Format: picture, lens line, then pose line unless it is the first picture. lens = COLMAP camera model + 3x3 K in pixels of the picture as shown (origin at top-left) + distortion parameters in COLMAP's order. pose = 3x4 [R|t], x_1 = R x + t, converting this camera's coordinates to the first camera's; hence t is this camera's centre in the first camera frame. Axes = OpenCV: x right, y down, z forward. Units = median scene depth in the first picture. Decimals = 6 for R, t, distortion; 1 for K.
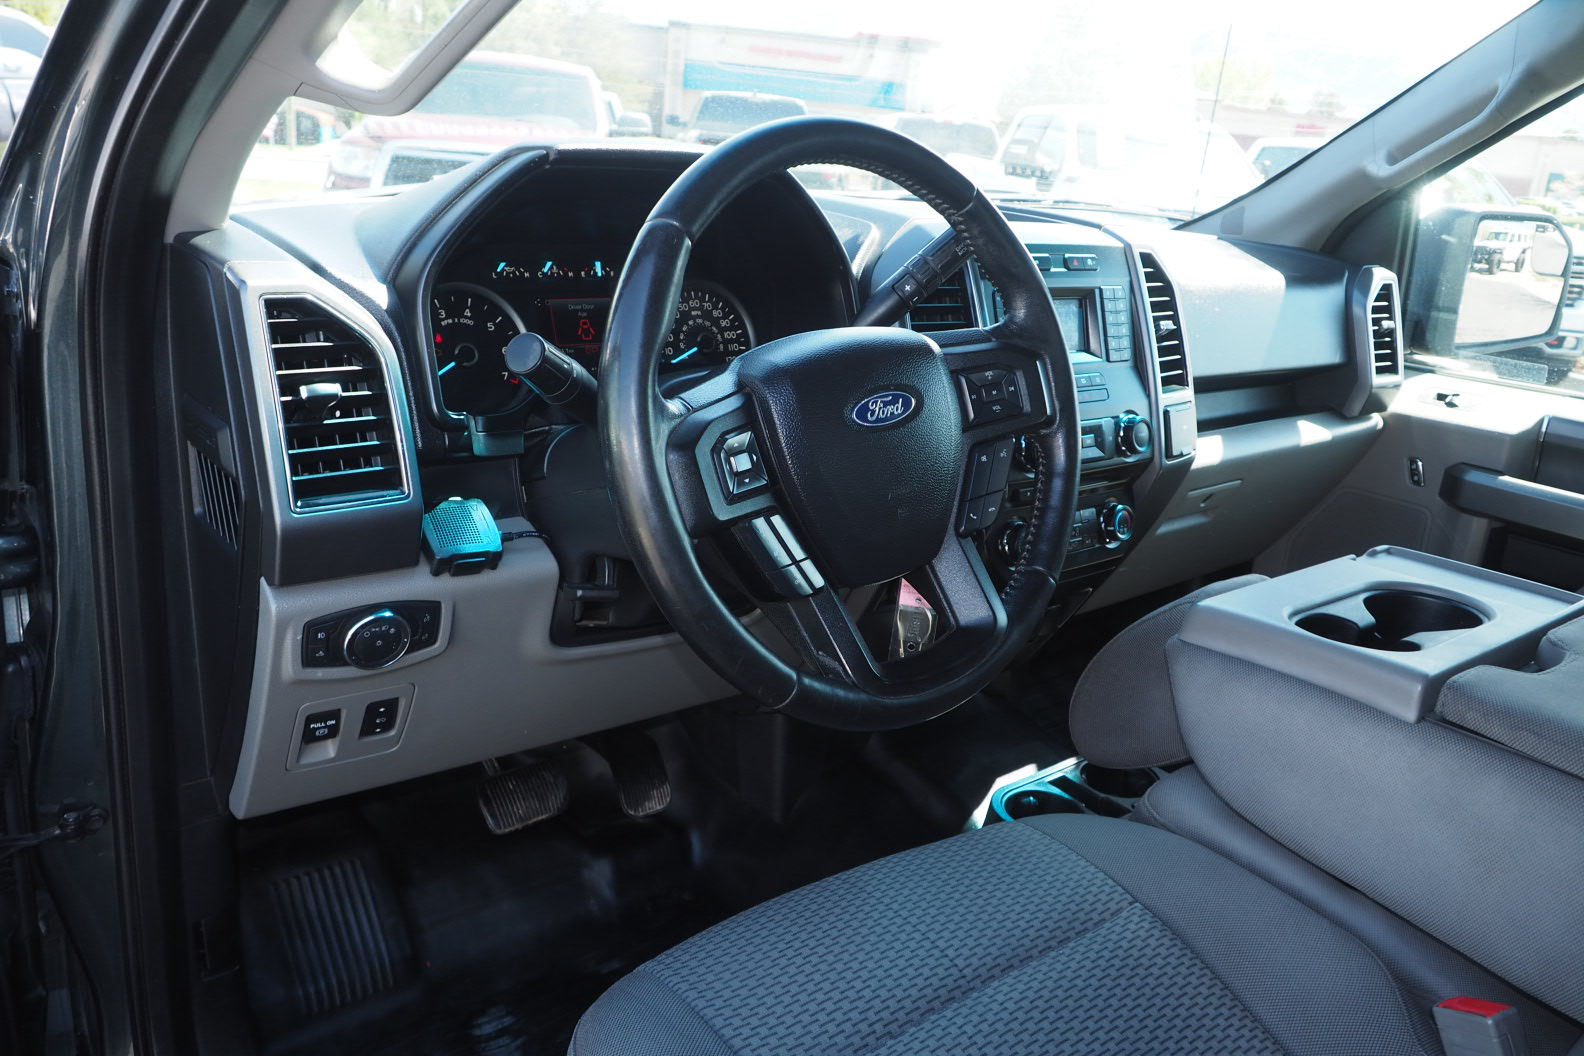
lens RADIAL K [[1175.3, 0, 792.0], [0, 1175.3, 528.0], [0, 0, 1]] dist [-0.044552, 0.001622]
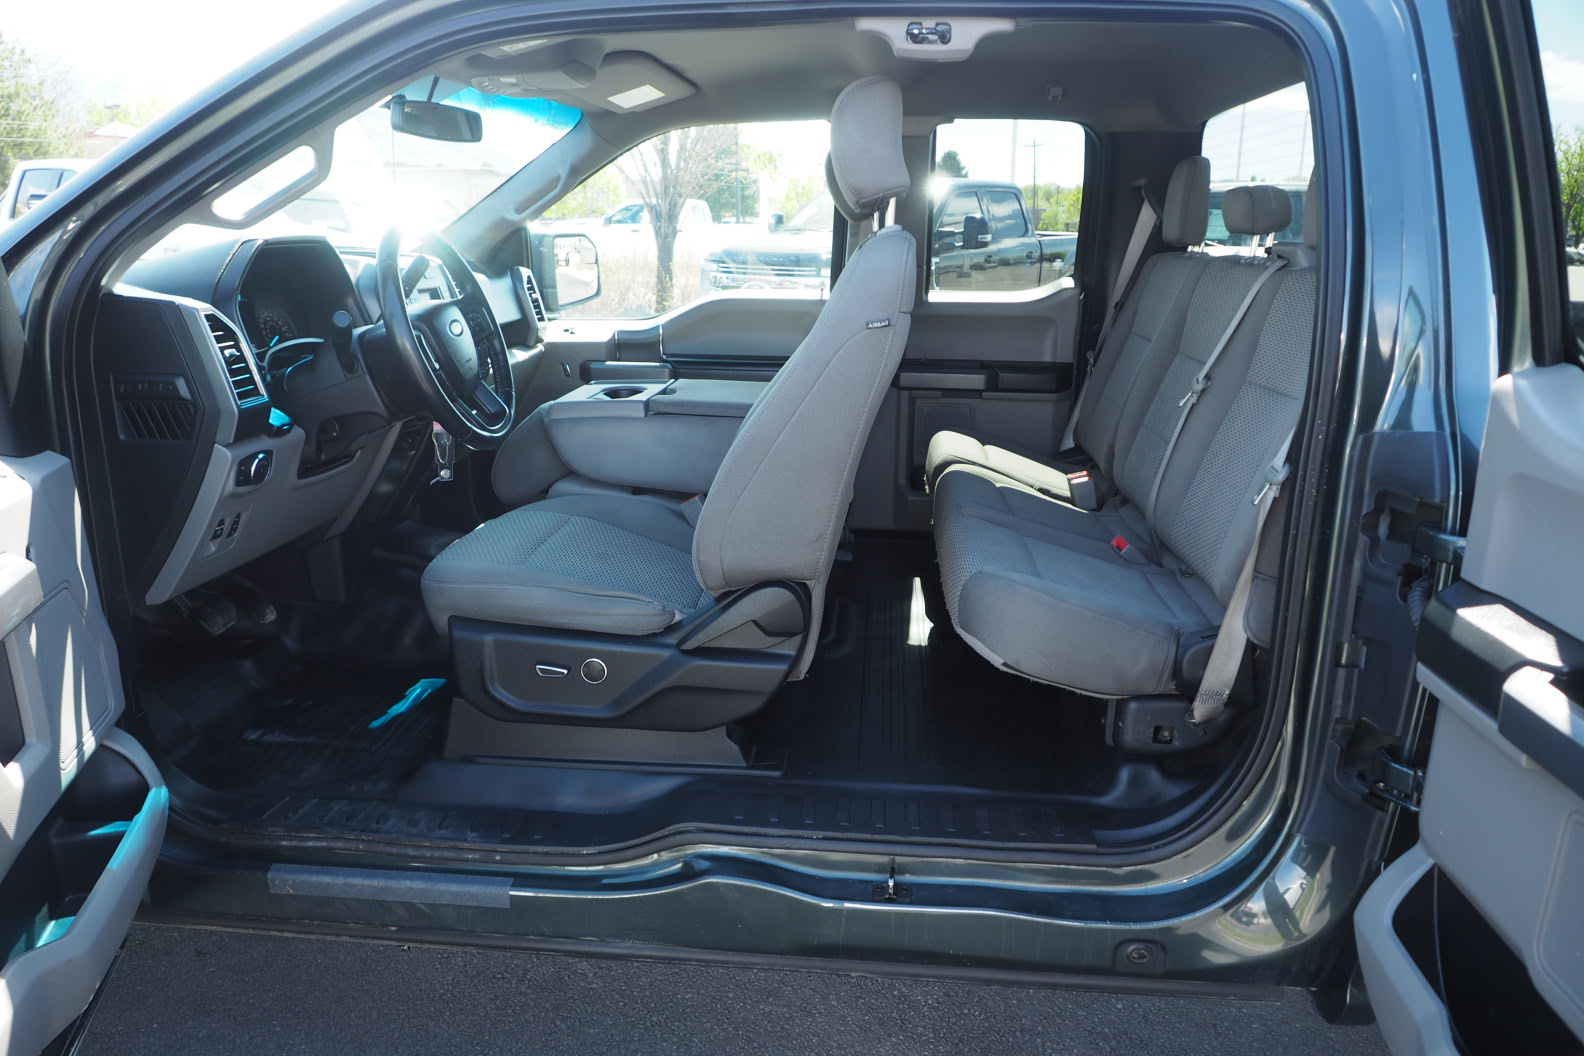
lens RADIAL K [[1126.7, 0, 790.9], [0, 1126.7, 534.9], [0, 0, 1]] dist [-0.016224, -0.002458]
pose [[0.676839, -0.248162, 0.693040, -0.595532], [0.254220, 0.962339, 0.096314, 0.134655], [-0.690840, 0.110996, 0.714437, -0.585829]]
